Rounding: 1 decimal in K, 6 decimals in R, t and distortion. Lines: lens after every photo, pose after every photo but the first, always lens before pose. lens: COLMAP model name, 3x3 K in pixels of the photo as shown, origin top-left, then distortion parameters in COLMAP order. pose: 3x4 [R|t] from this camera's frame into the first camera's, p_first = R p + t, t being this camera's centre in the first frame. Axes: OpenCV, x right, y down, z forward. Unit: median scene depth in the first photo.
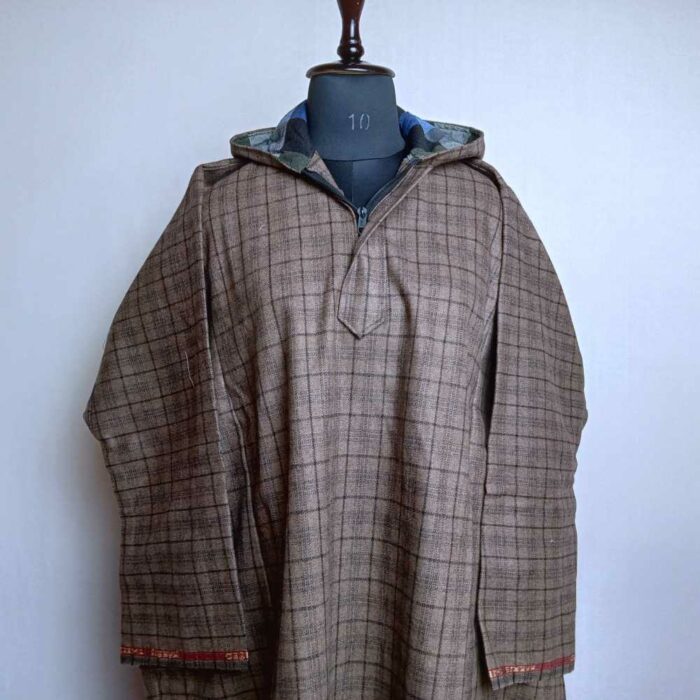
lens RADIAL K [[708.7, 0, 348.8], [0, 708.7, 349.1], [0, 0, 1]] dist [0.019055, 0.000000]
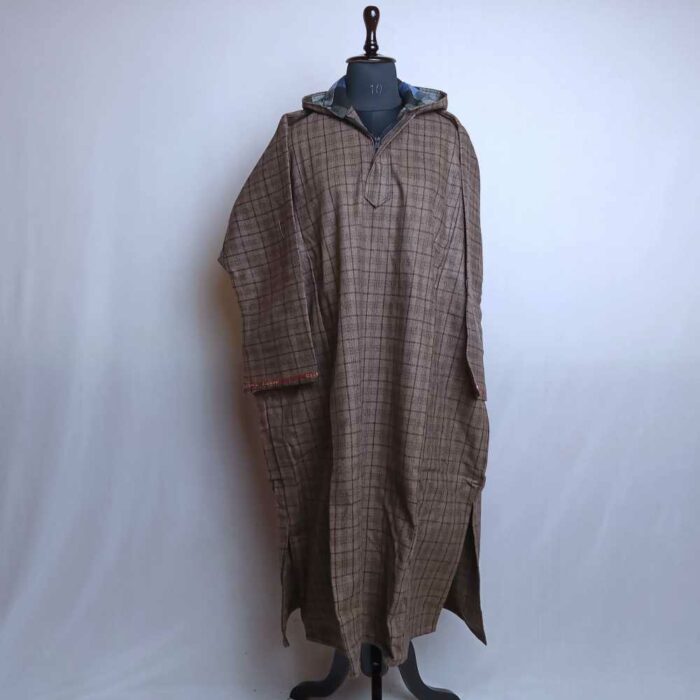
lens RADIAL K [[708.7, 0, 346.0], [0, 708.7, 355.2], [0, 0, 1]] dist [0.019055, 0.000000]
pose [[0.999921, -0.000638, -0.012515, -0.039353], [0.001424, 0.998023, 0.062826, 0.244048], [0.012450, -0.062839, 0.997946, -0.851873]]
